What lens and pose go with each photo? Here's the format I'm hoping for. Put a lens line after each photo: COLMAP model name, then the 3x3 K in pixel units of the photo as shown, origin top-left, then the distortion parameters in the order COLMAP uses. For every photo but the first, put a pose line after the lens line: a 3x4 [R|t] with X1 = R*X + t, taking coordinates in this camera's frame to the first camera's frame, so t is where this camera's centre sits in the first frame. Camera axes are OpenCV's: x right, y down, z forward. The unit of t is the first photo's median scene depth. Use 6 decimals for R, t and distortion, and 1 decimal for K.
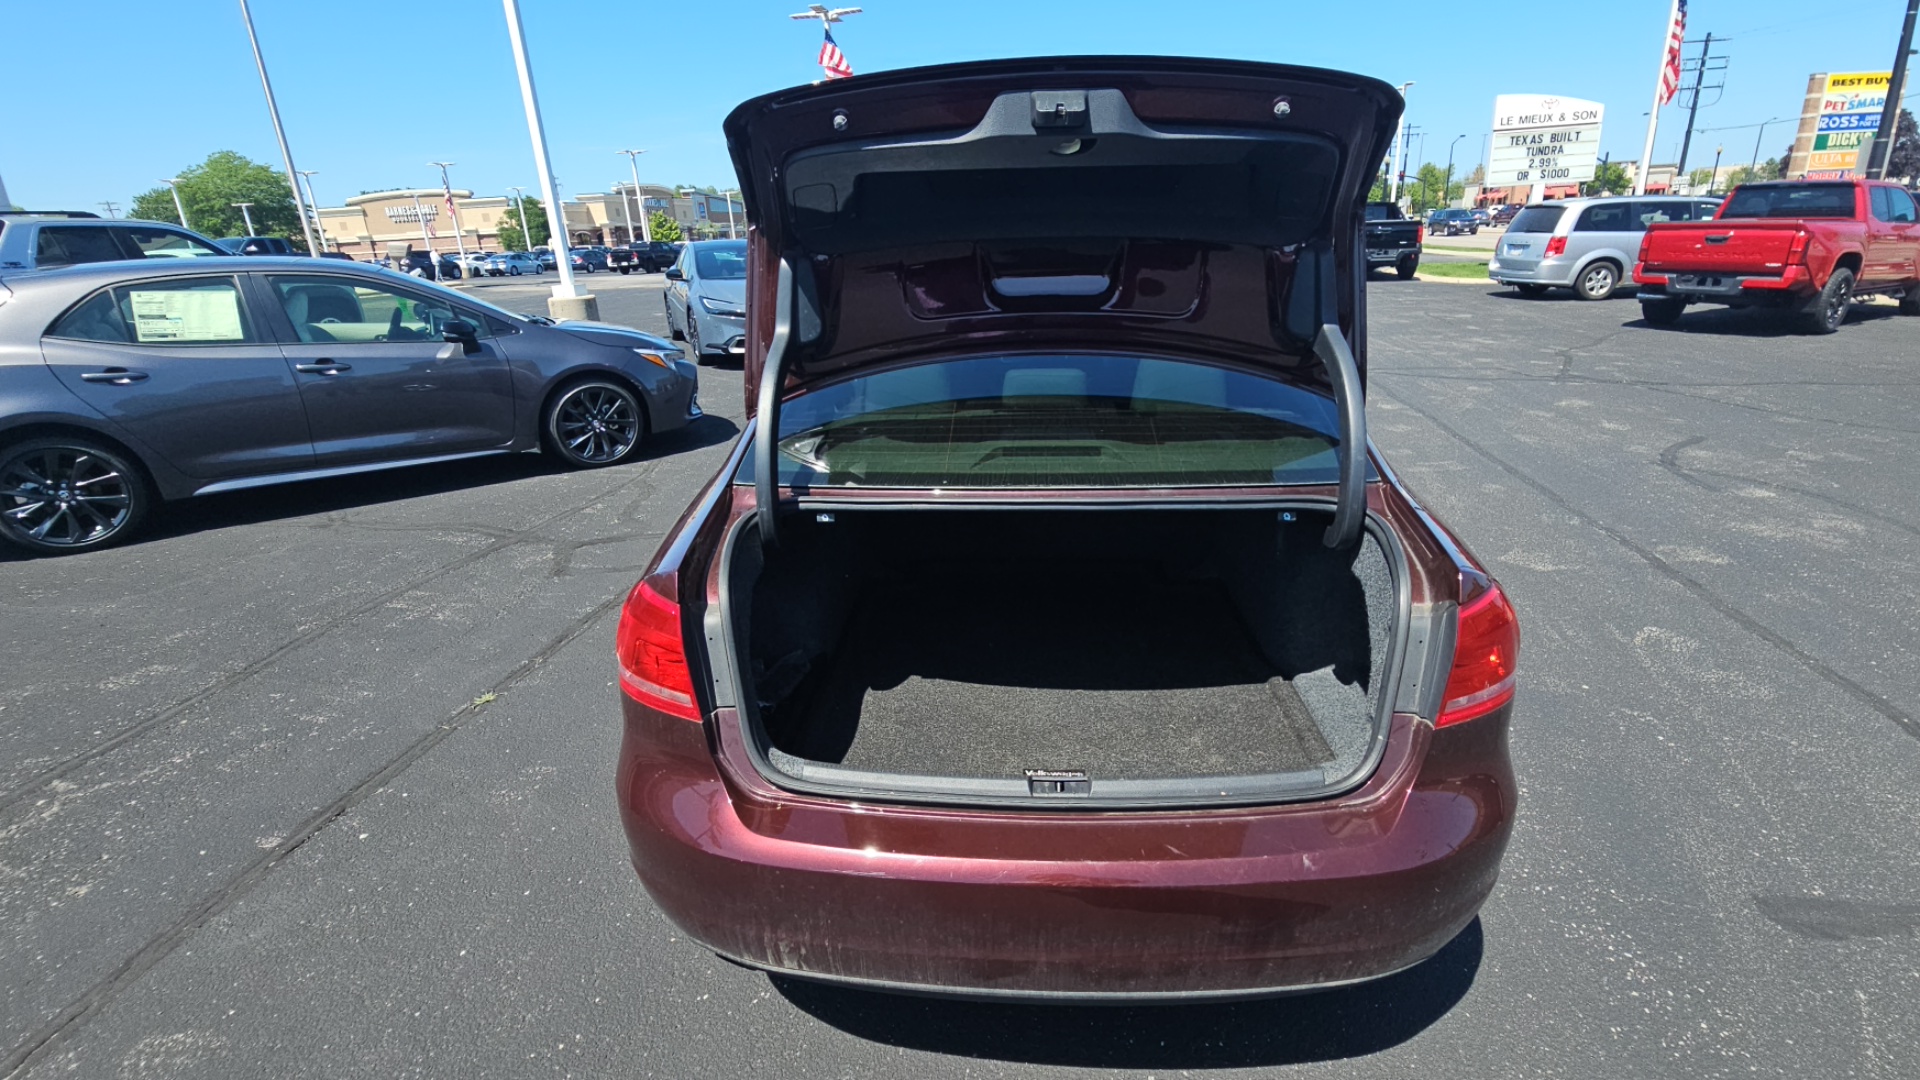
lens RADIAL K [[862.7, 0, 971.4], [0, 862.7, 551.7], [0, 0, 1]] dist [0.009502, -0.007710]
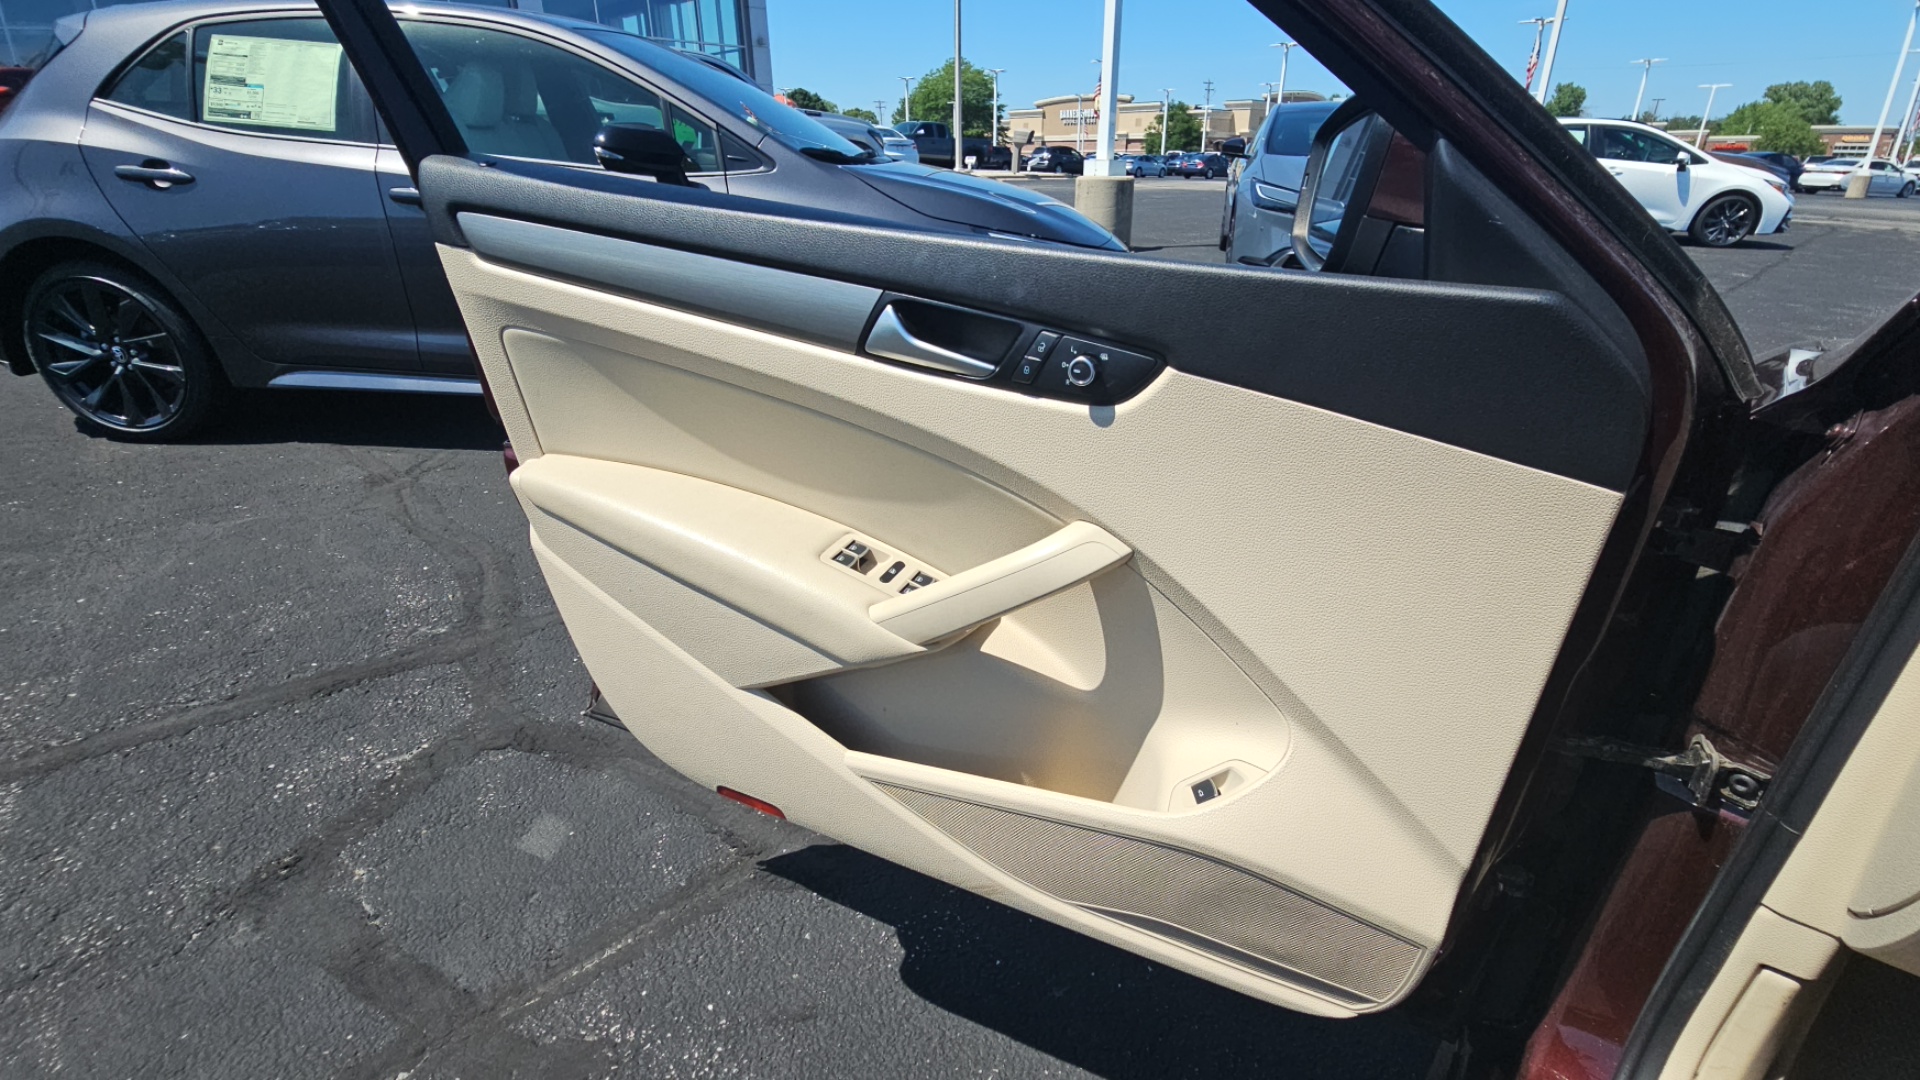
lens RADIAL K [[862.7, 0, 978.8], [0, 862.7, 545.4], [0, 0, 1]] dist [0.009502, -0.007710]
pose [[0.793717, 0.291974, -0.533633, -0.042089], [-0.249630, 0.956343, 0.151962, -0.060215], [0.554705, 0.012596, 0.831952, 0.259221]]
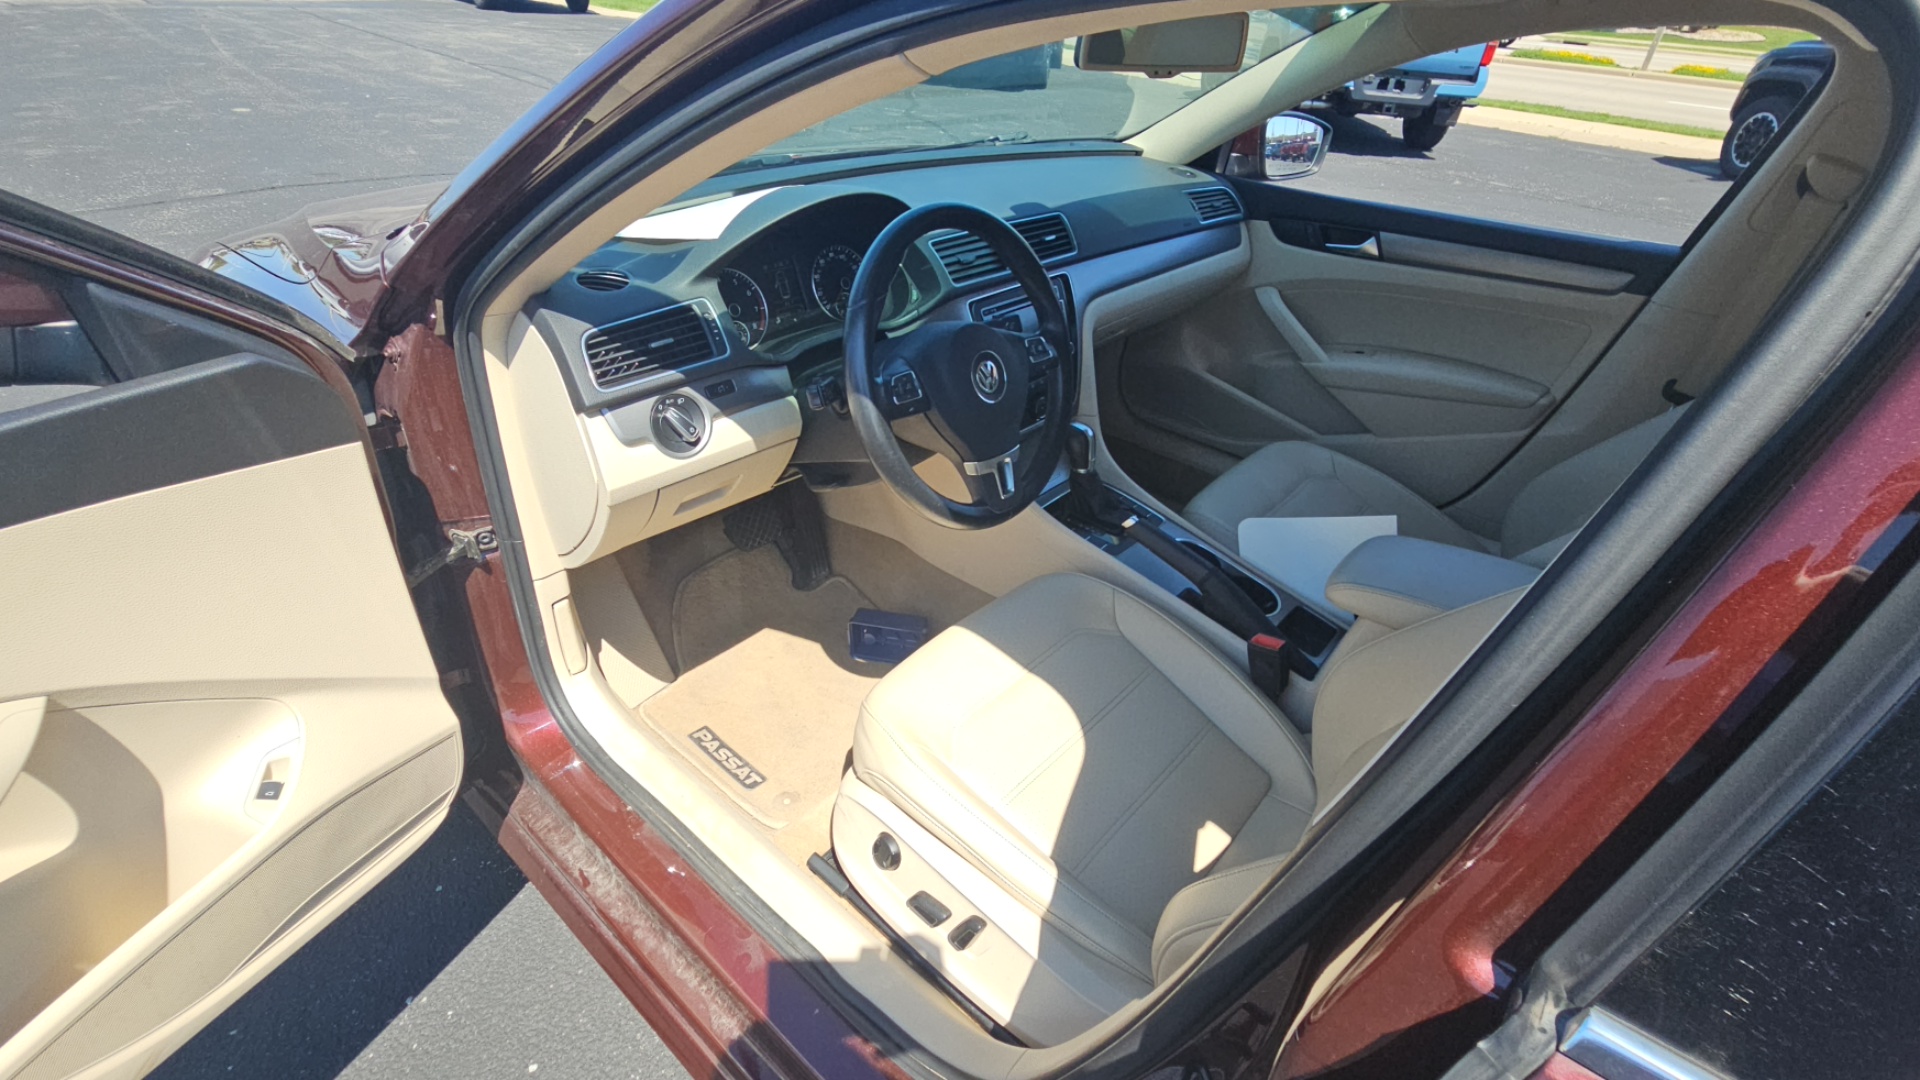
lens RADIAL K [[862.7, 0, 979.3], [0, 862.7, 547.5], [0, 0, 1]] dist [0.009502, -0.007710]
pose [[0.599548, -0.389147, 0.699362, -0.059189], [0.204887, 0.919341, 0.335906, -0.067873], [-0.773669, -0.058102, 0.630920, 0.233390]]
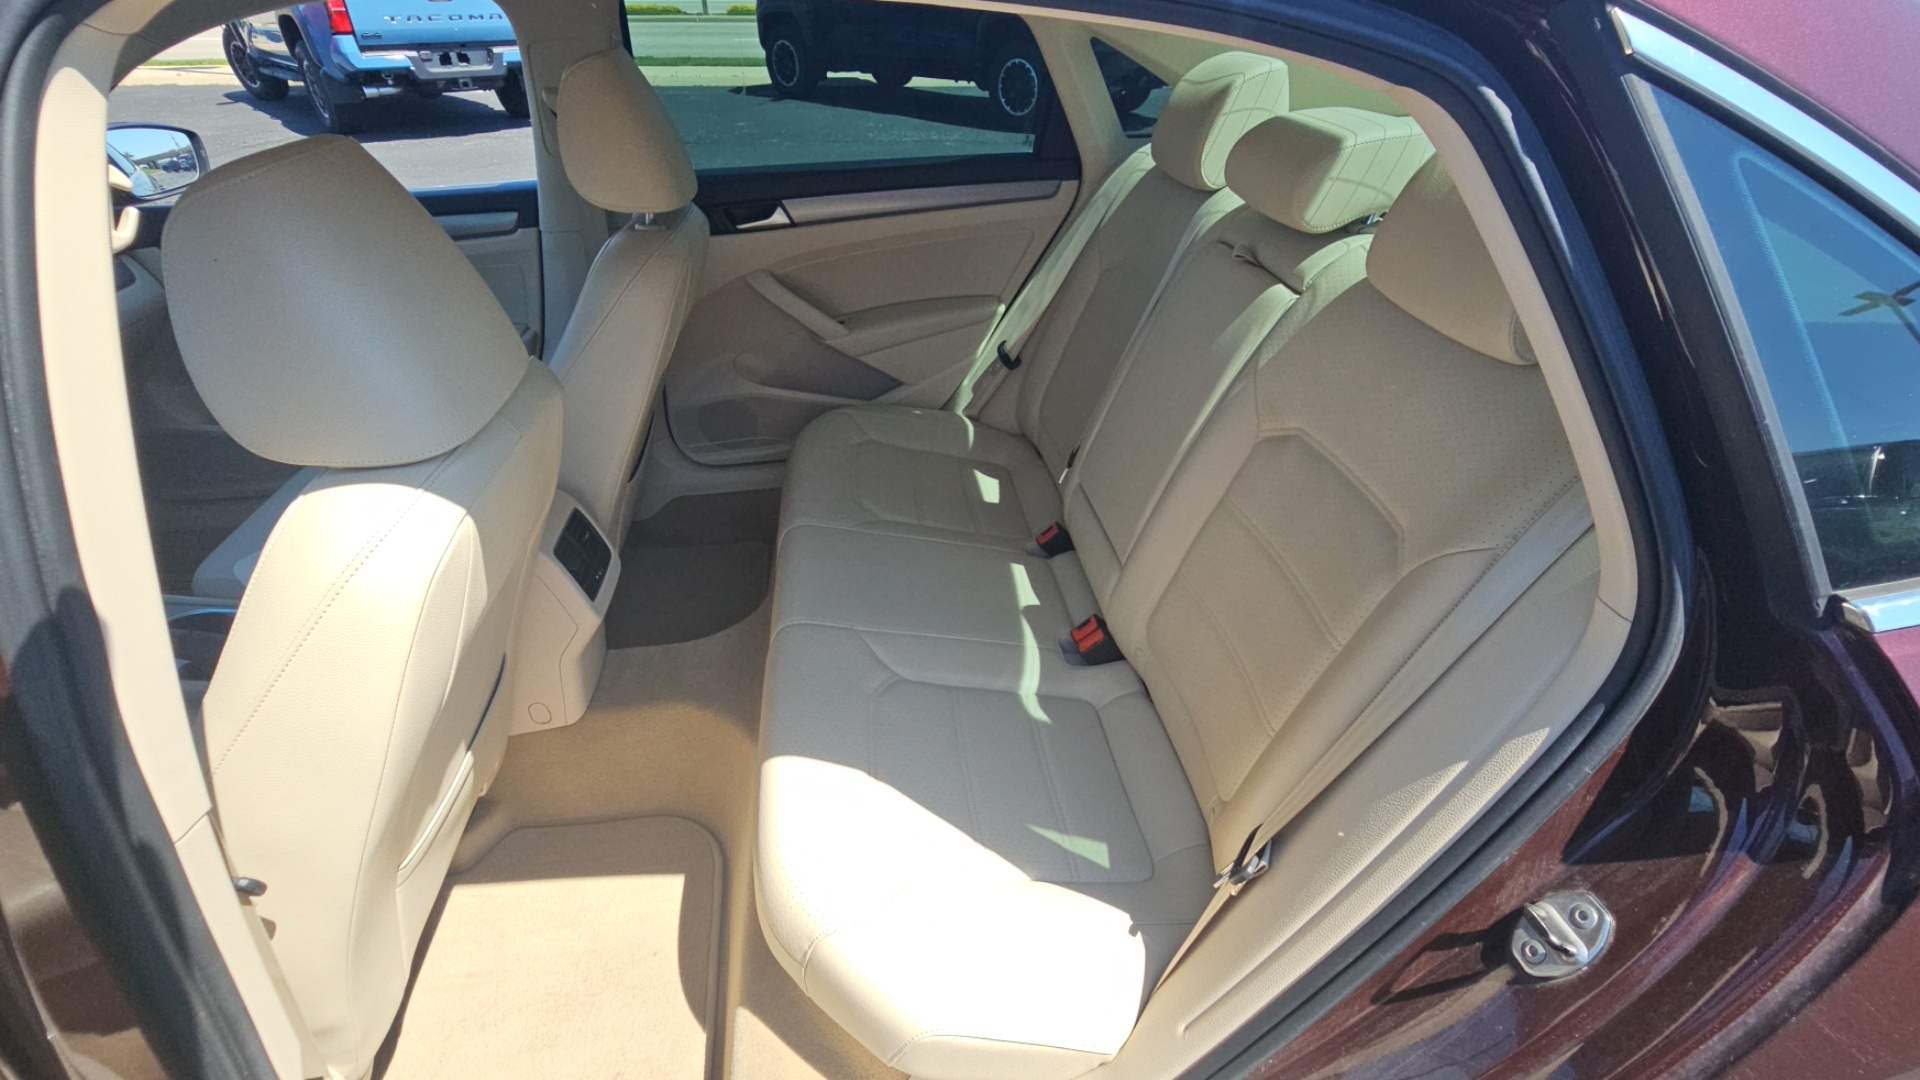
lens RADIAL K [[862.7, 0, 982.6], [0, 862.7, 554.4], [0, 0, 1]] dist [0.009502, -0.007710]
pose [[-0.193521, -0.528267, 0.826731, -0.061283], [0.349520, 0.750250, 0.561213, -0.056090], [-0.916725, 0.397565, 0.039451, 0.196506]]
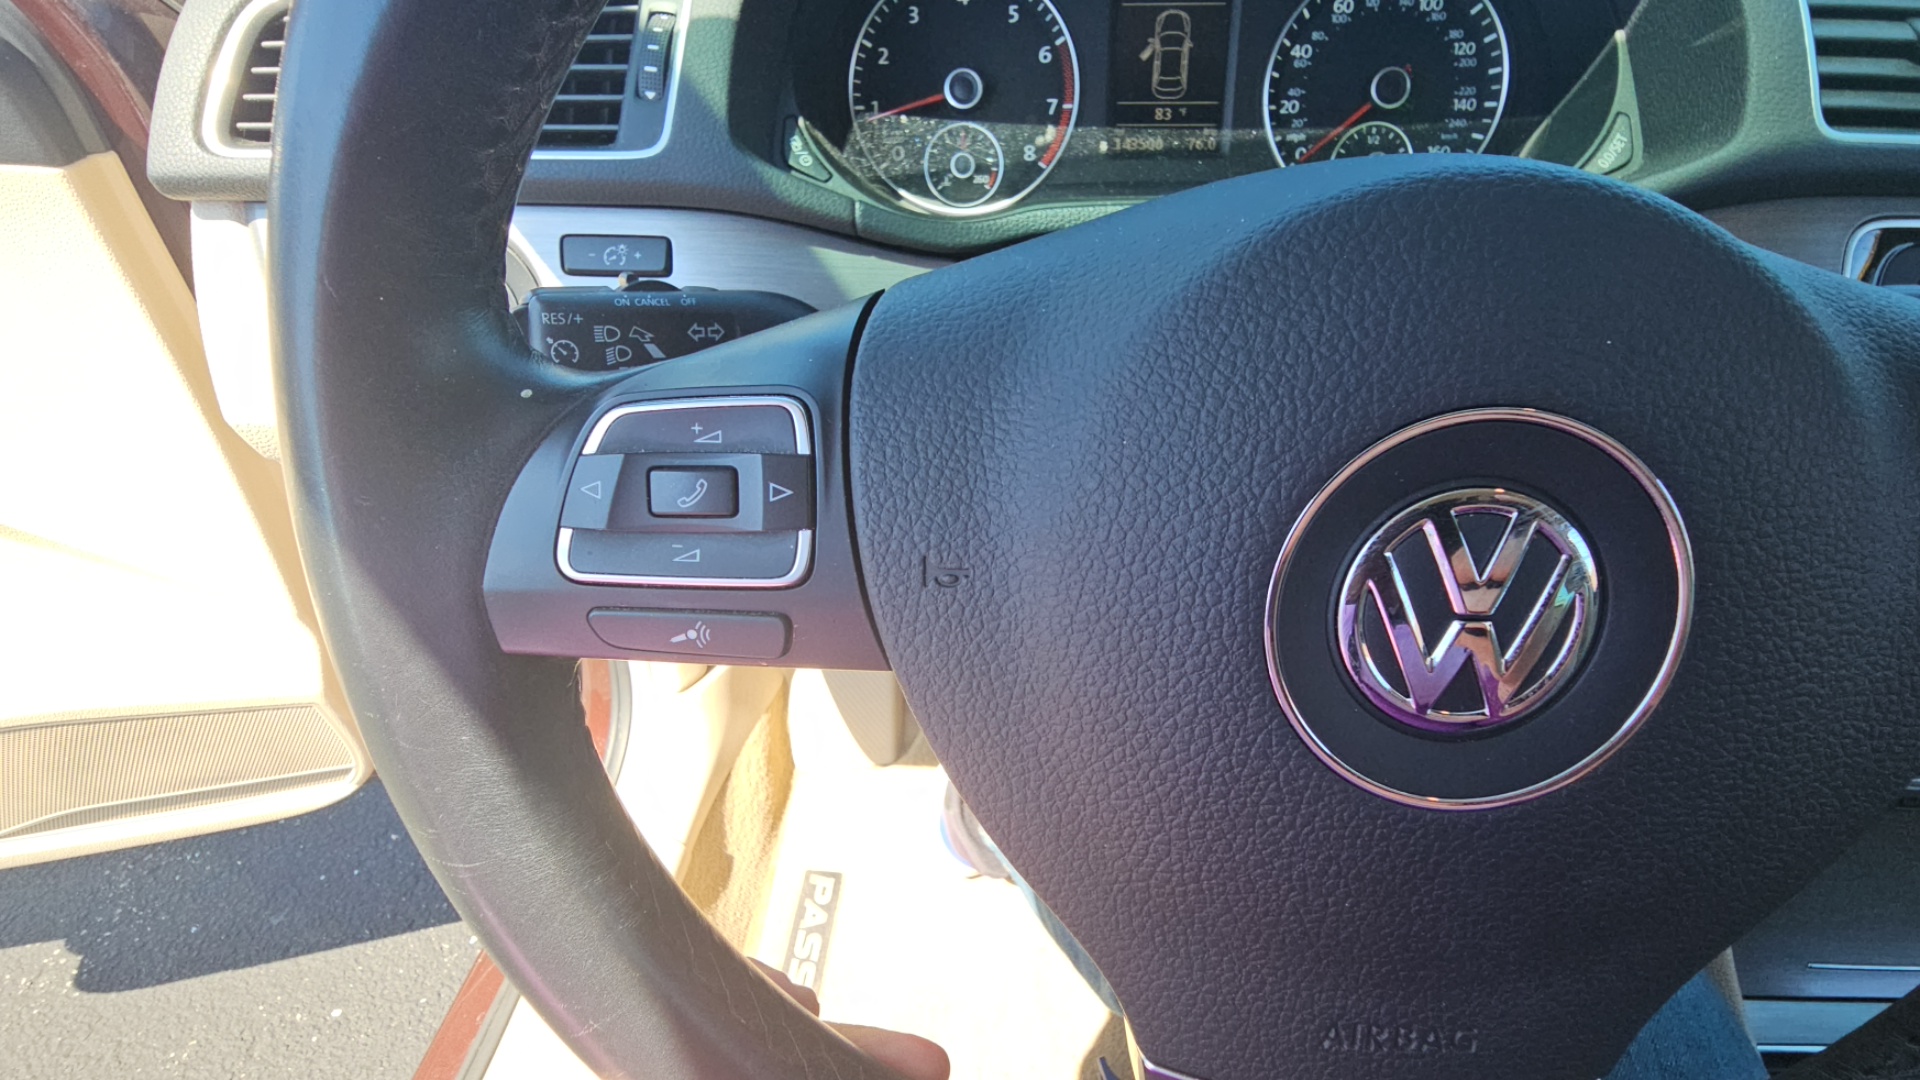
lens RADIAL K [[862.7, 0, 974.0], [0, 862.7, 538.1], [0, 0, 1]] dist [0.009502, -0.007710]
pose [[0.999971, 0.007616, -0.000172, -0.008757], [-0.007240, 0.957233, 0.289226, -0.060063], [0.002368, -0.289216, 0.957261, 0.270372]]
